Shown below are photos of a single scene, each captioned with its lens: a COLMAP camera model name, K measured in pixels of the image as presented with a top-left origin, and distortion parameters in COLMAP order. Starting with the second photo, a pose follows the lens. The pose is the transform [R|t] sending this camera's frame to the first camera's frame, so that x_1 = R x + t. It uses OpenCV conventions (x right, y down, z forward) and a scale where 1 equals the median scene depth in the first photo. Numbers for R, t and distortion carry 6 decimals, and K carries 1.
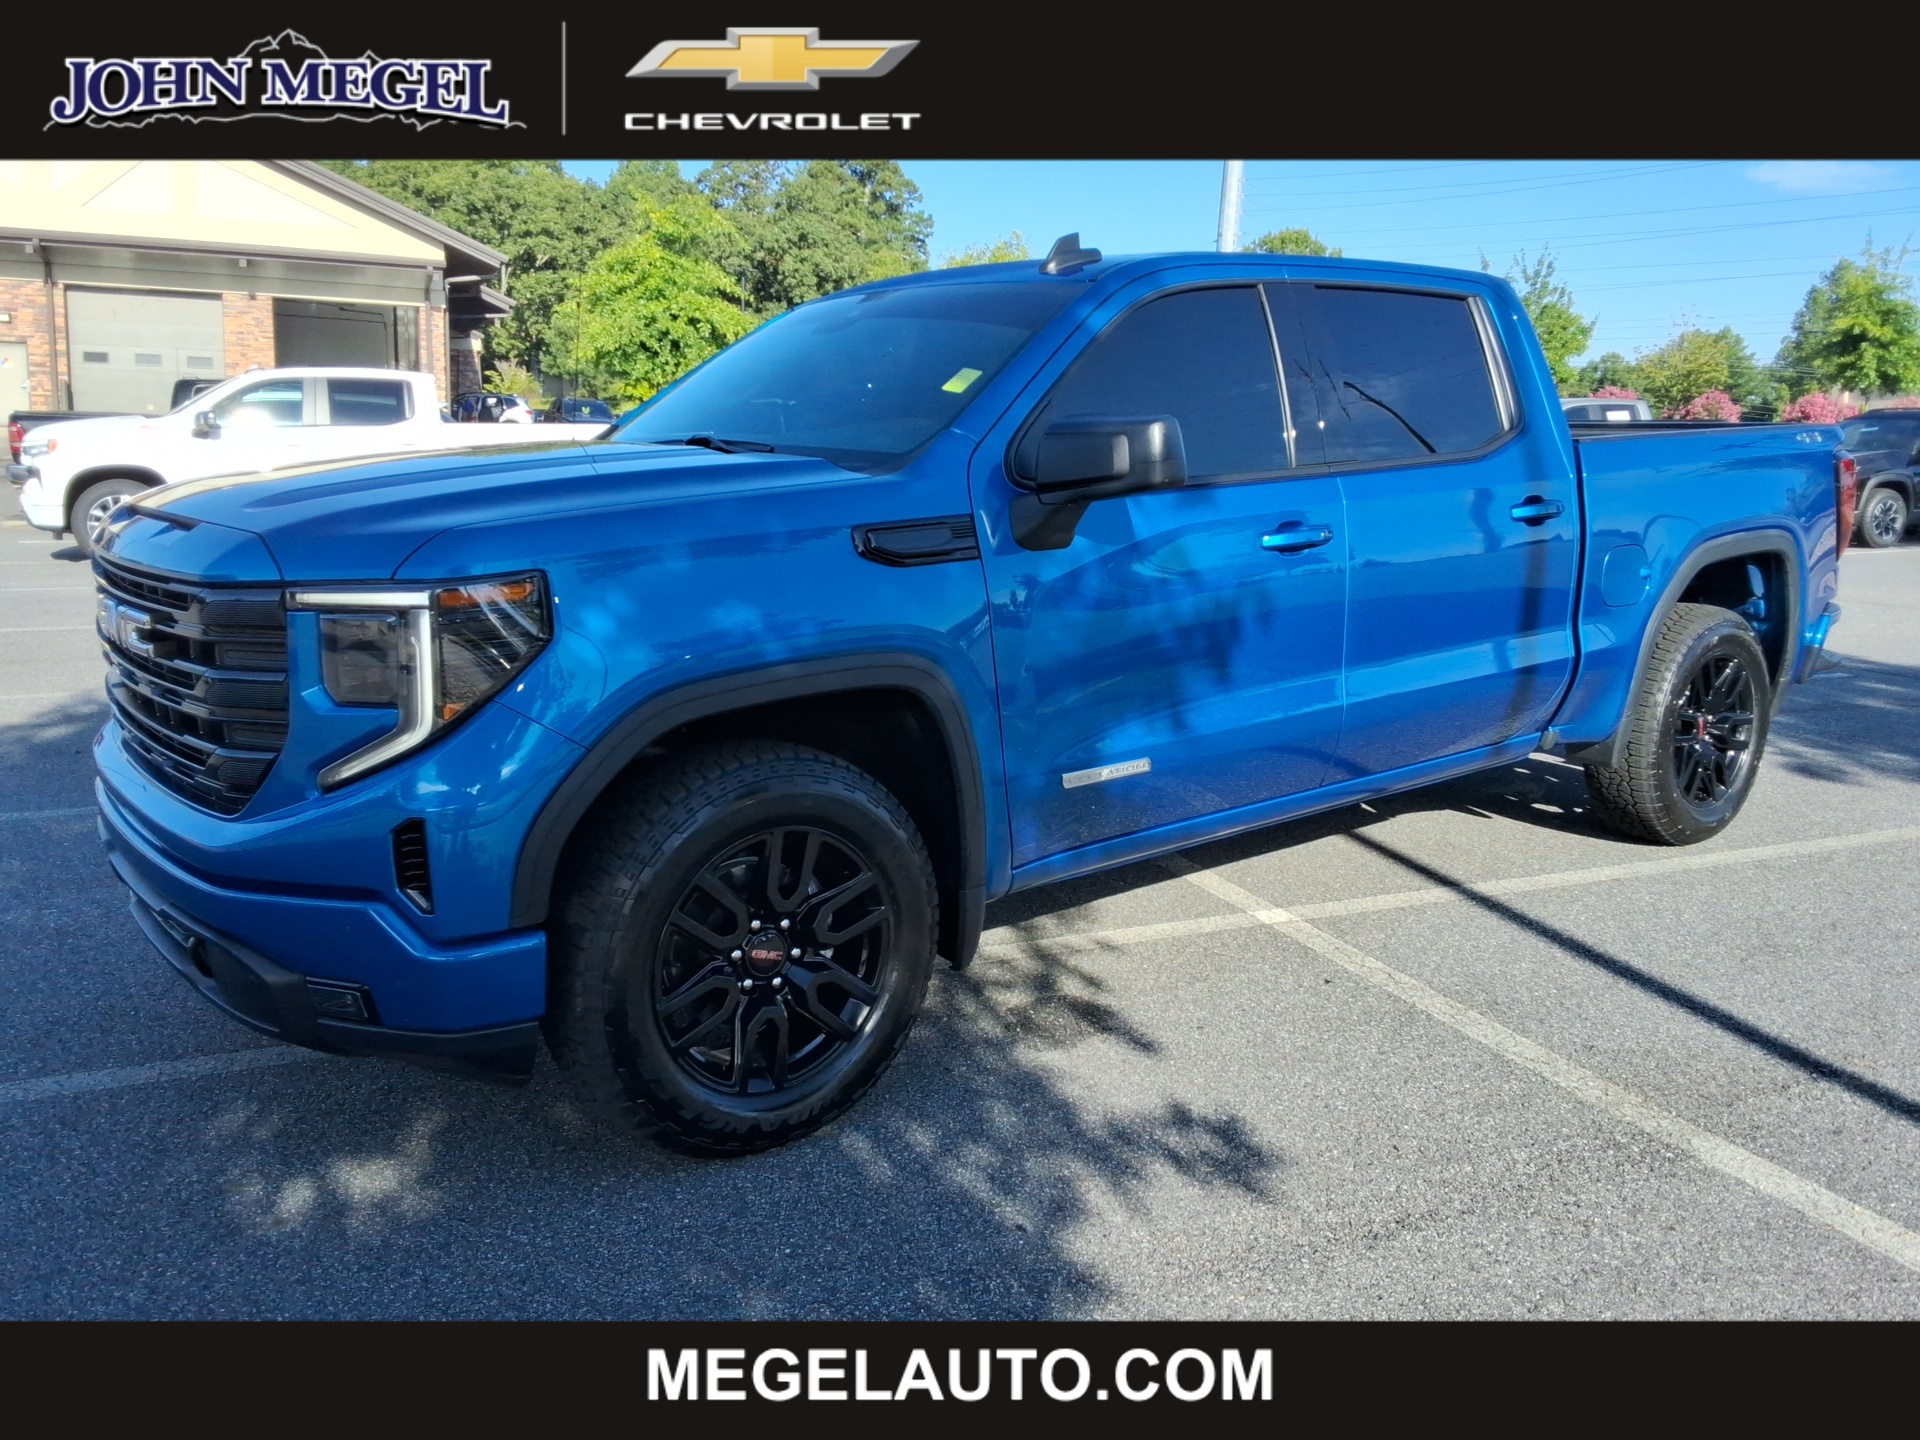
lens RADIAL K [[1529.2, 0, 973.1], [0, 1529.2, 712.6], [0, 0, 1]] dist [0.129177, -0.189996]
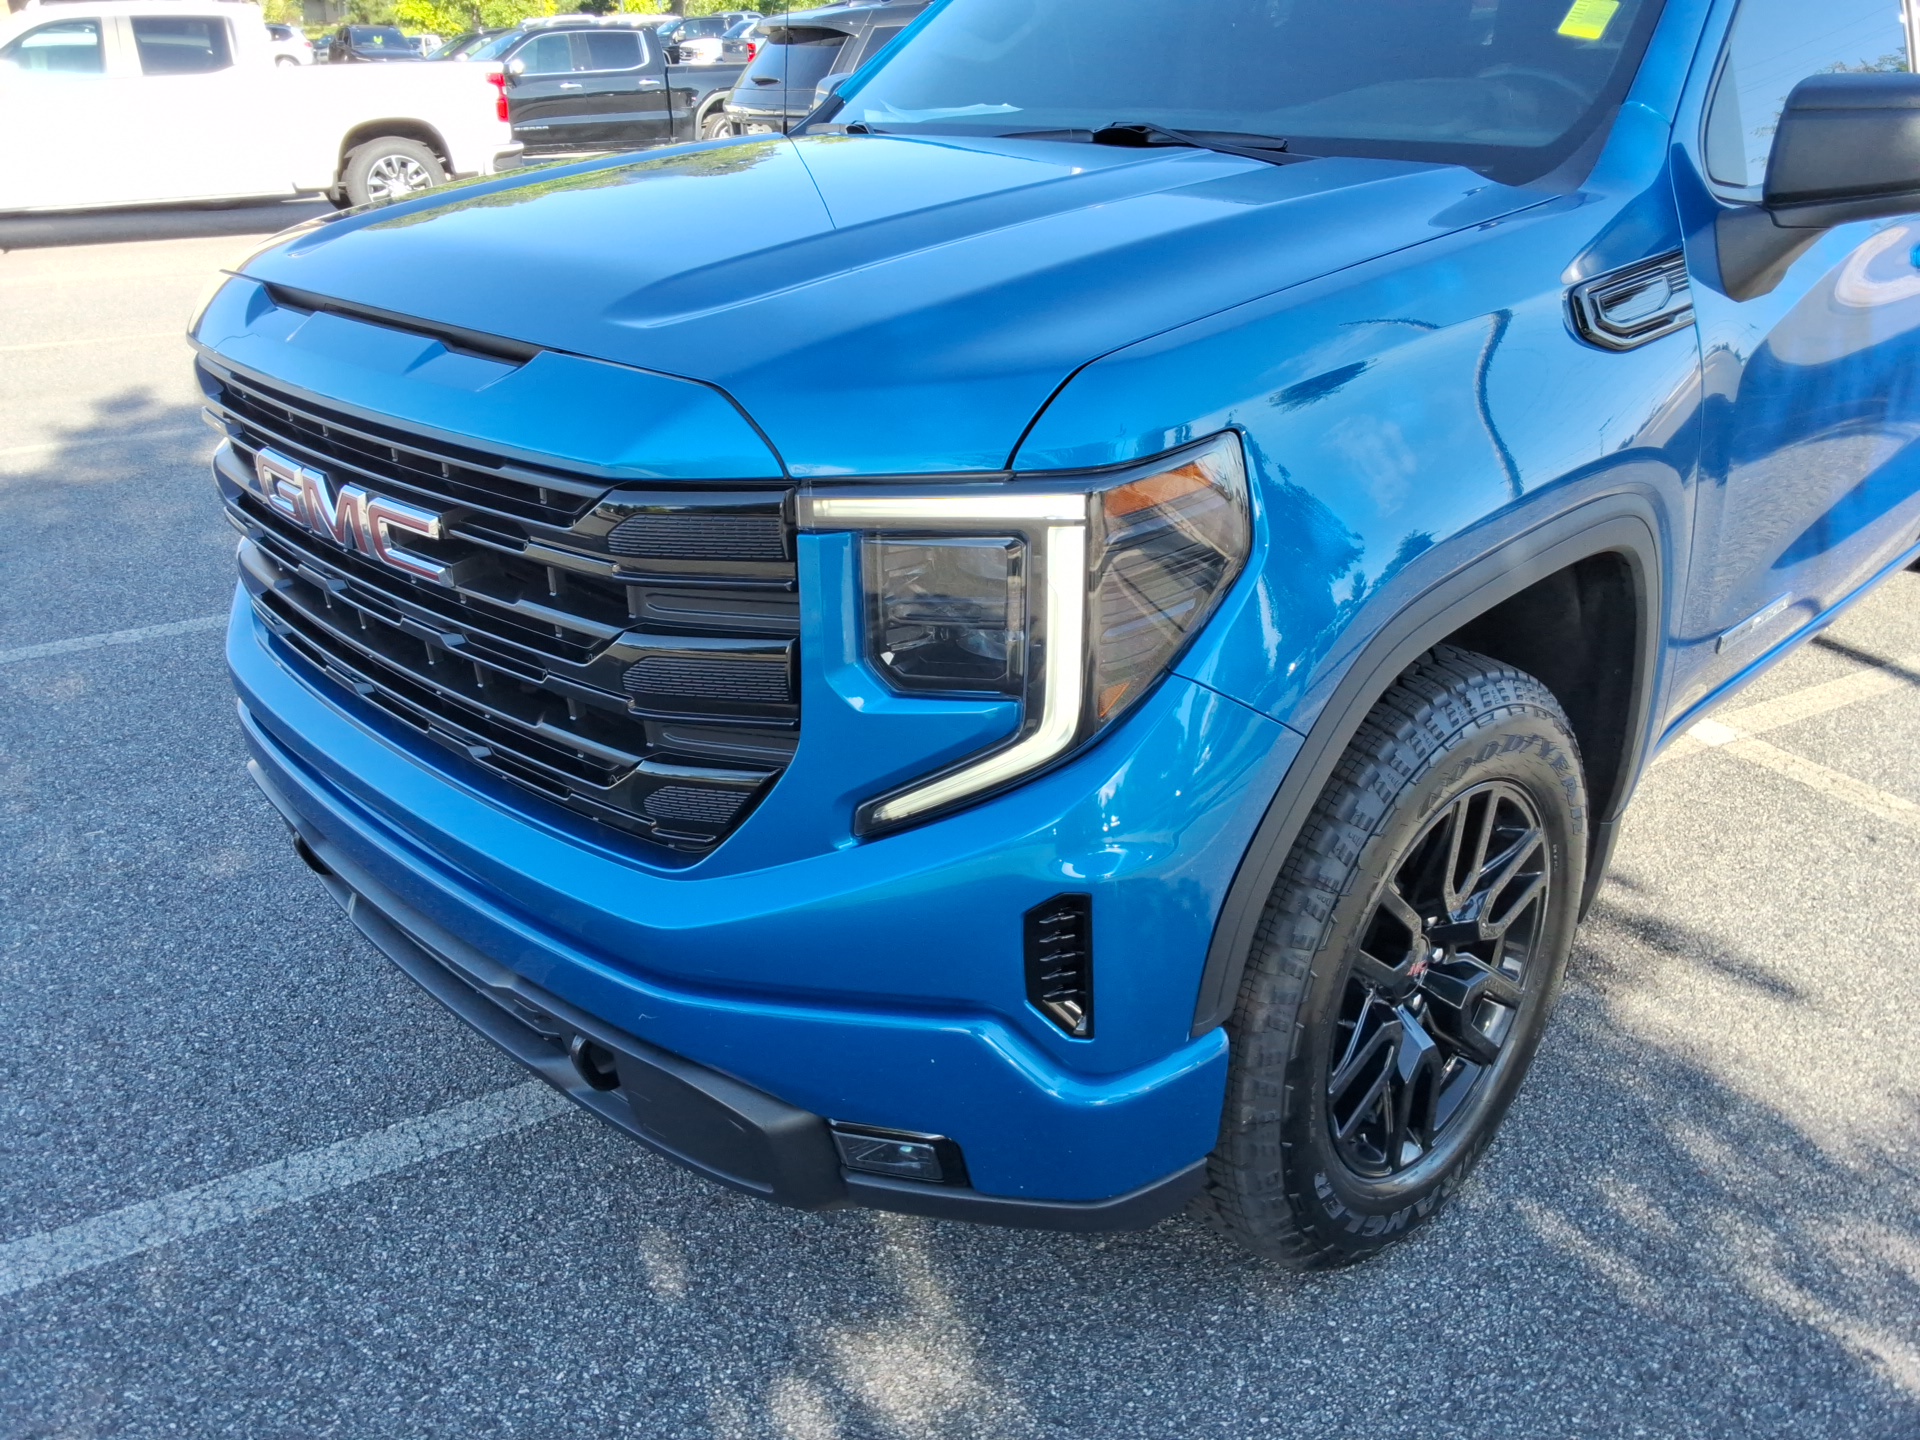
lens RADIAL K [[1581.3, 0, 960.0], [0, 1581.3, 678.7], [0, 0, 1]] dist [0.030365, -0.005396]
pose [[0.993465, -0.064977, 0.093840, -0.382715], [0.045257, 0.979003, 0.198759, -0.107950], [-0.104784, -0.193213, 0.975545, 0.380364]]
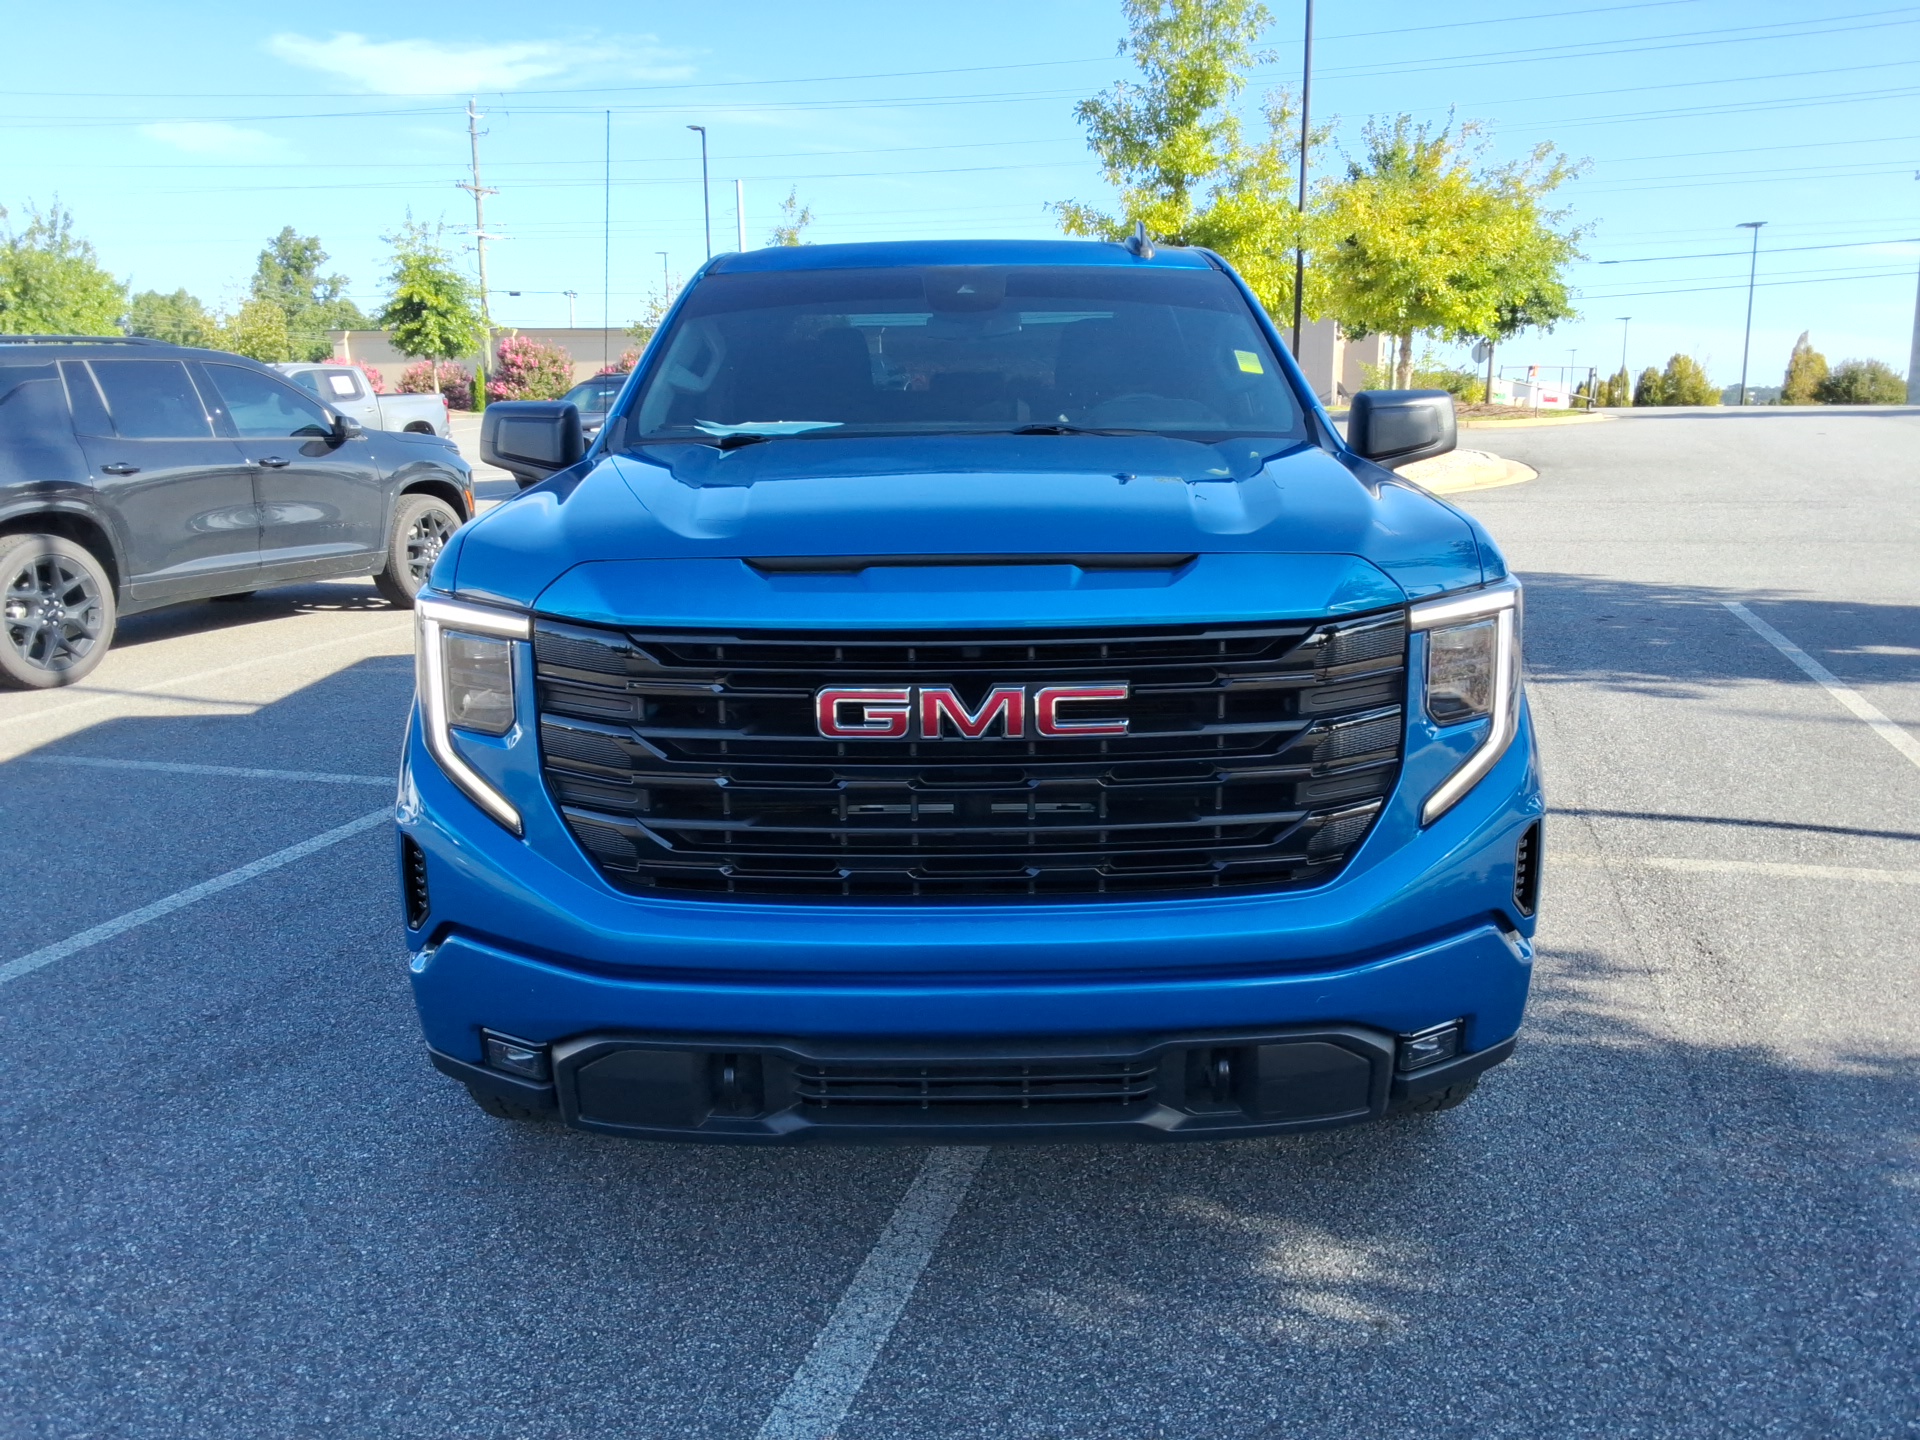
lens RADIAL K [[1529.2, 0, 973.1], [0, 1529.2, 712.6], [0, 0, 1]] dist [0.129177, -0.189996]
pose [[0.615782, -0.180014, 0.767077, -1.118791], [0.162171, 0.981663, 0.100187, -0.132050], [-0.771047, 0.062704, 0.633684, 0.551732]]
